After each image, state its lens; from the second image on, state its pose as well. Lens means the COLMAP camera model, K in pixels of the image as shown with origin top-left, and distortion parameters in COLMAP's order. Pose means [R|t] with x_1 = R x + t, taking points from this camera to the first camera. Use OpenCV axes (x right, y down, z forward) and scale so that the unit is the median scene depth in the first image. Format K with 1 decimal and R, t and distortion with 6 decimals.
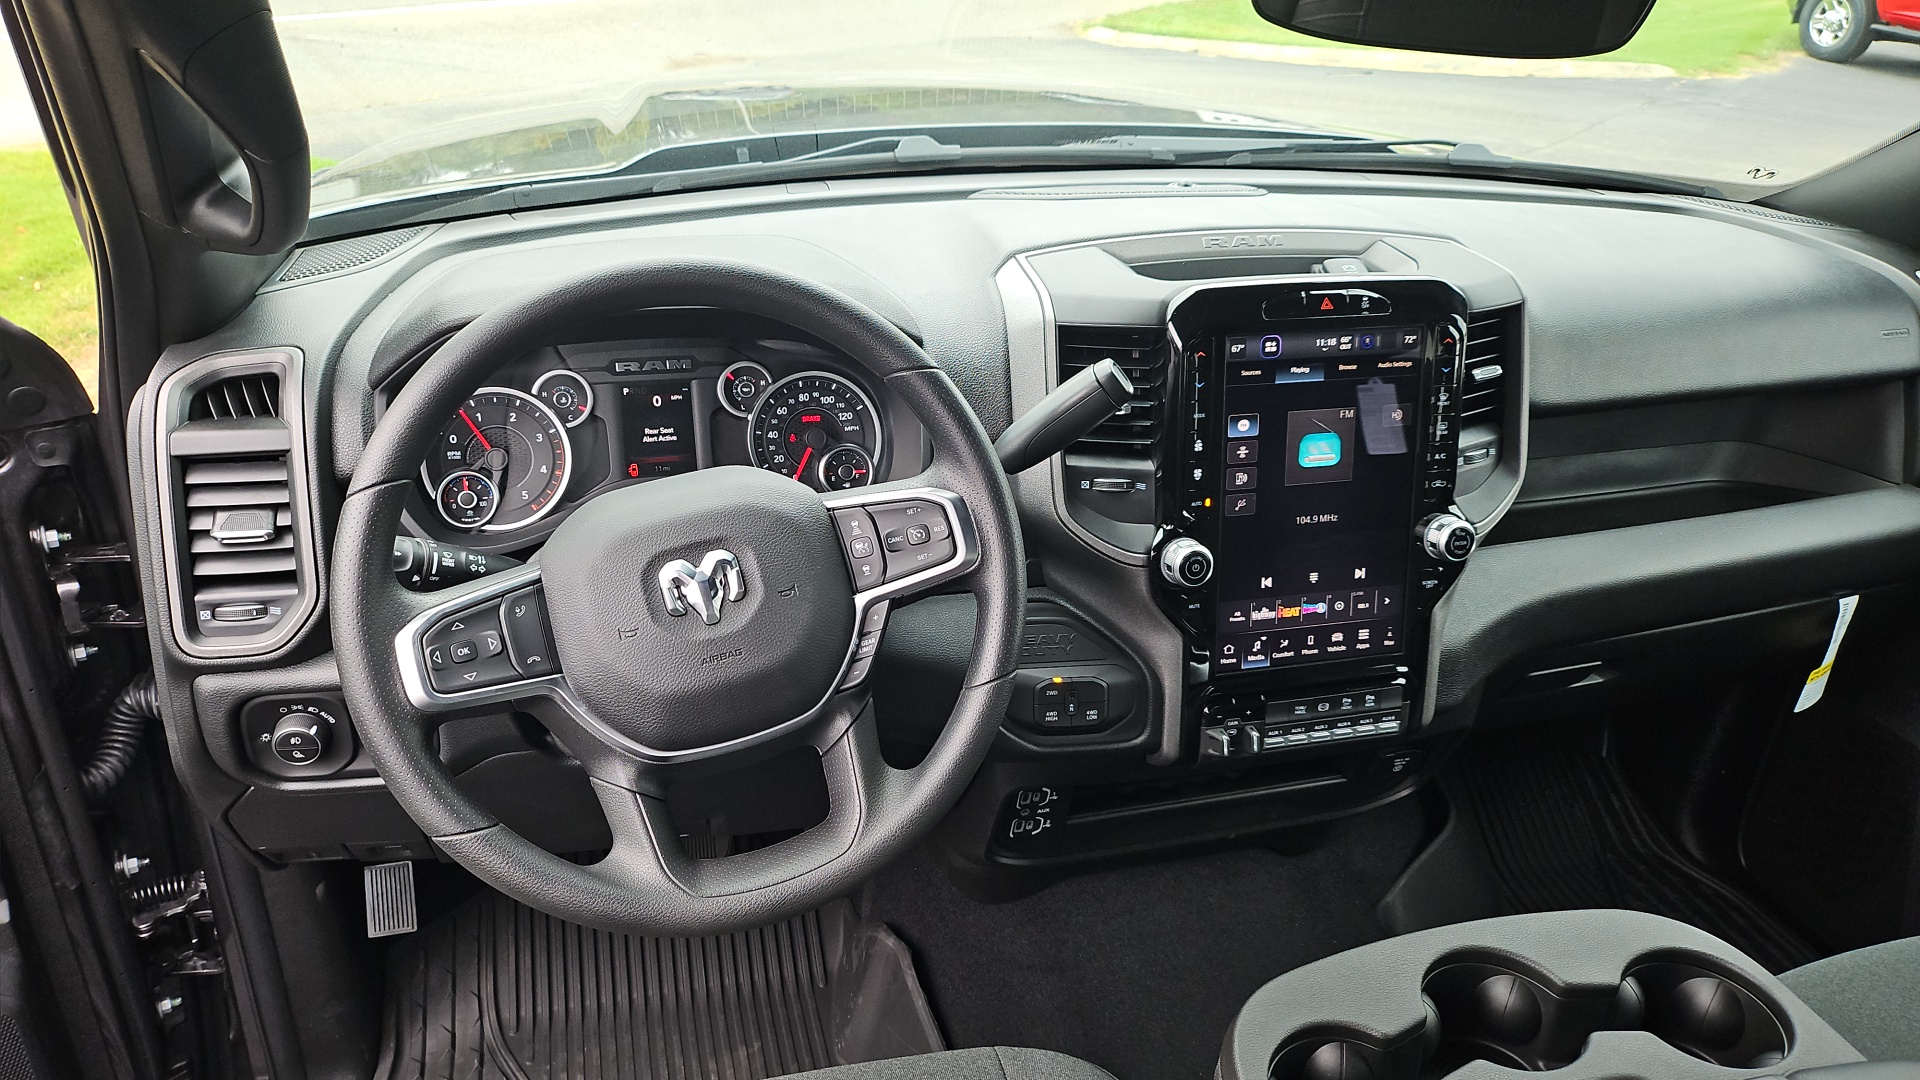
lens RADIAL K [[1362.8, 0, 951.4], [0, 1362.8, 524.5], [0, 0, 1]] dist [0.015903, -0.018982]
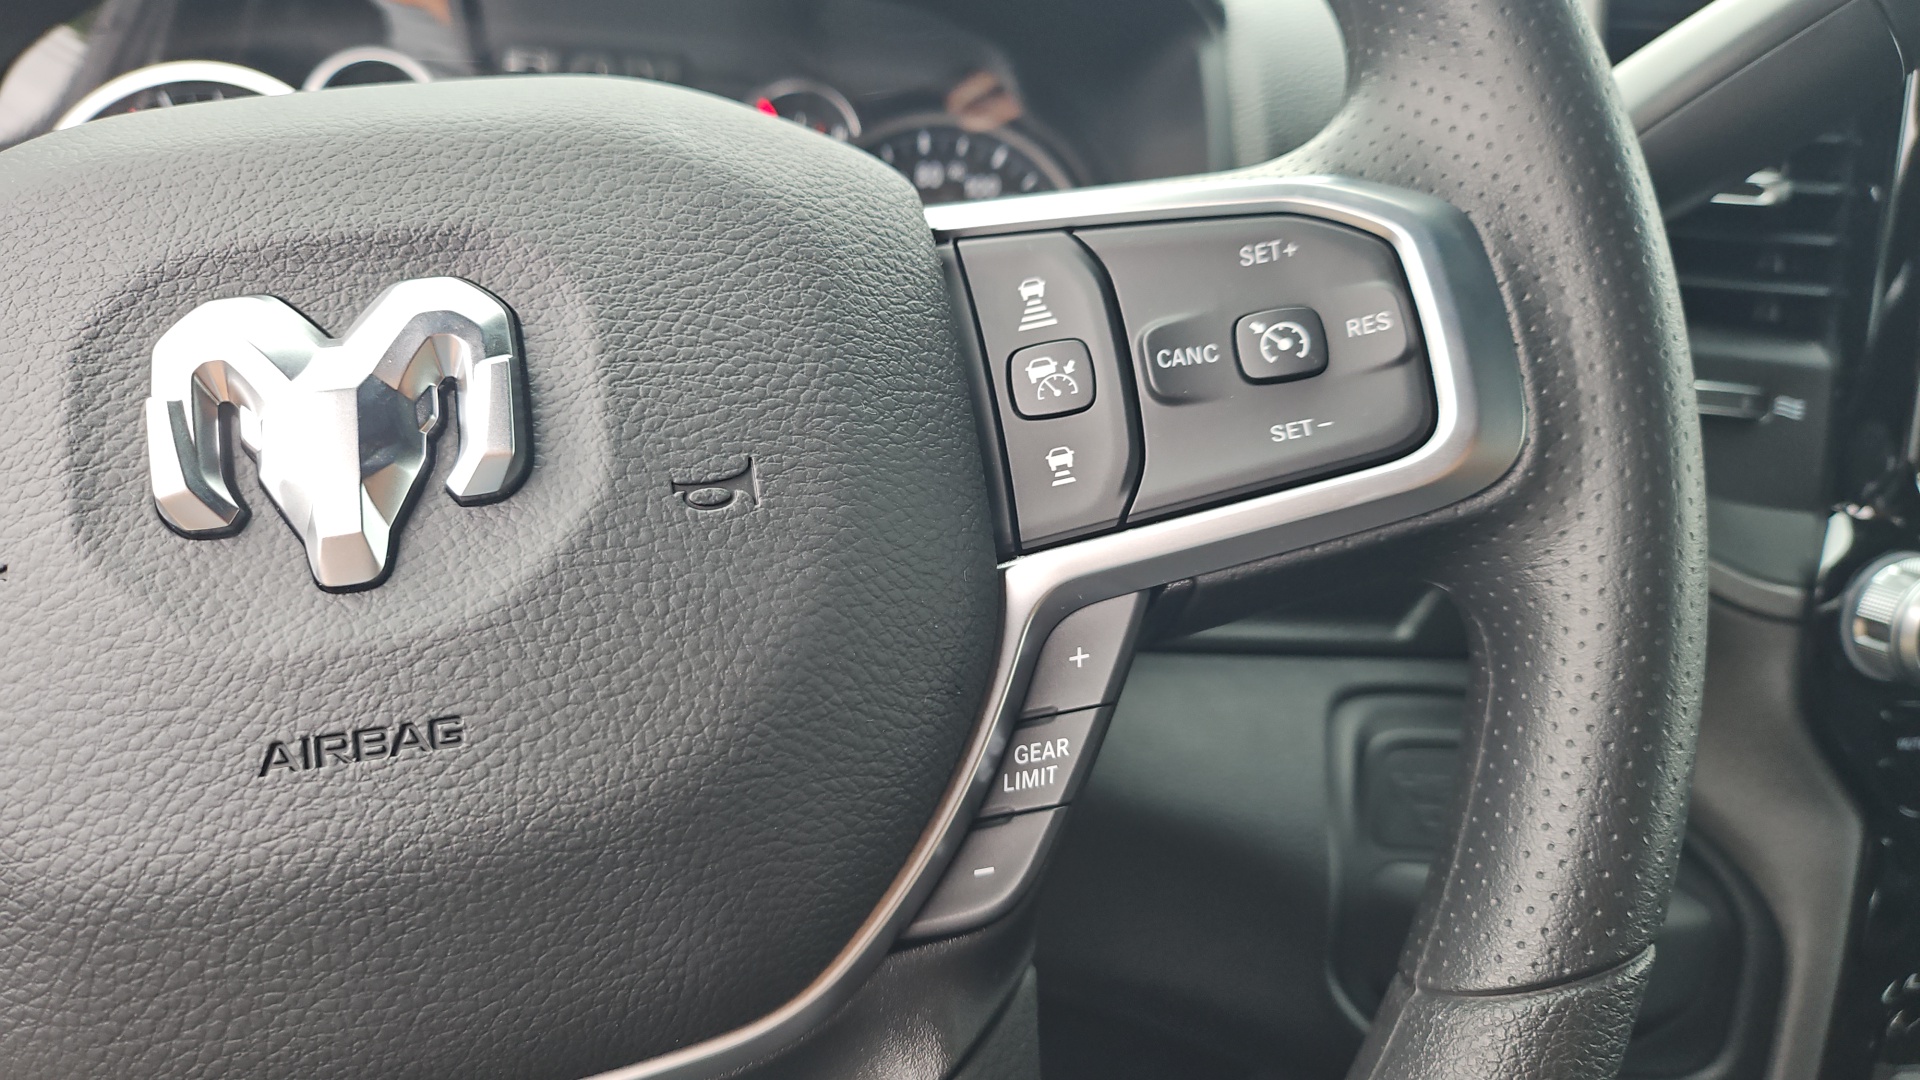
lens RADIAL K [[1362.8, 0, 961.5], [0, 1362.8, 502.8], [0, 0, 1]] dist [0.015903, -0.018982]
pose [[0.990097, 0.089258, -0.108360, -0.042440], [-0.098690, 0.991478, -0.085034, 0.051455], [0.099846, 0.094886, 0.990468, 0.600975]]
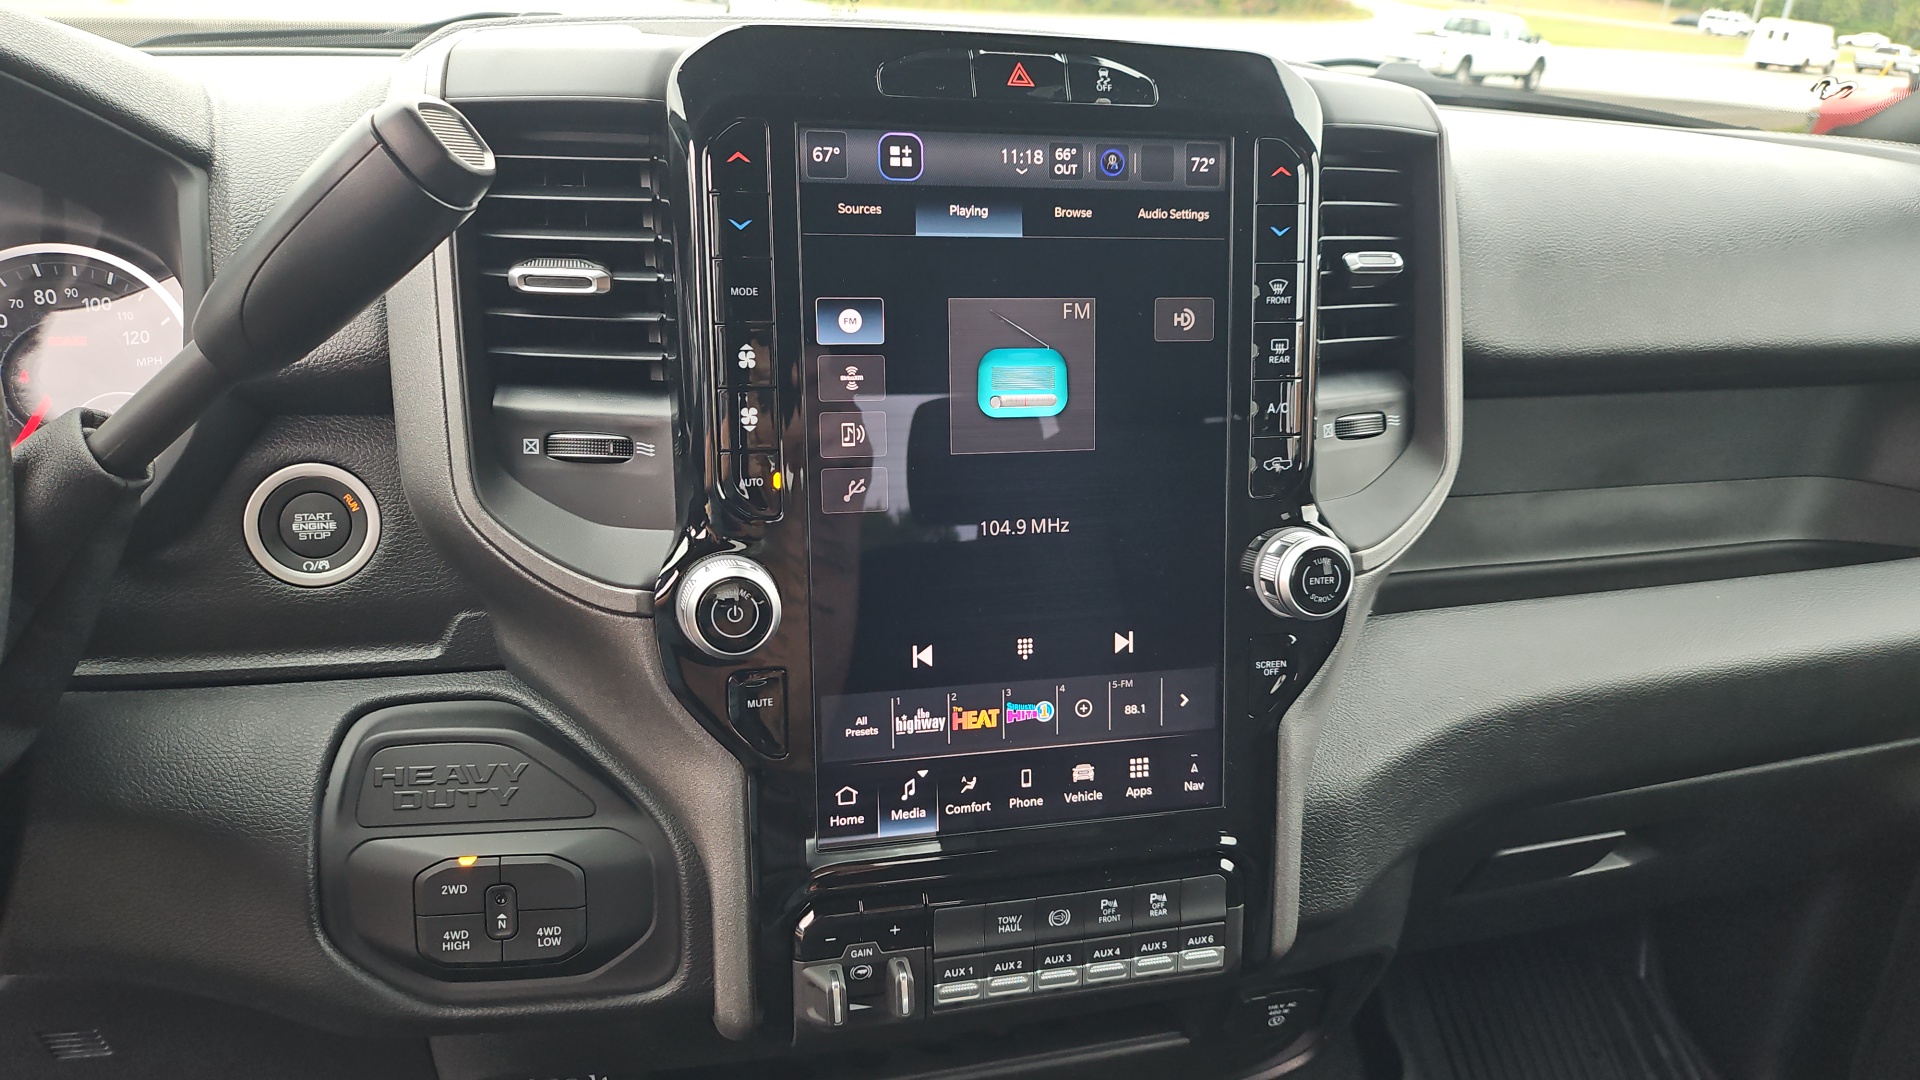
lens RADIAL K [[1382.8, 0, 964.6], [0, 1382.8, 537.2], [0, 0, 1]] dist [0.047969, -0.054978]
pose [[0.999988, 0.004570, 0.001772, 0.248184], [-0.004341, 0.993589, -0.112966, 0.056797], [-0.002277, 0.112957, 0.993597, 0.511196]]
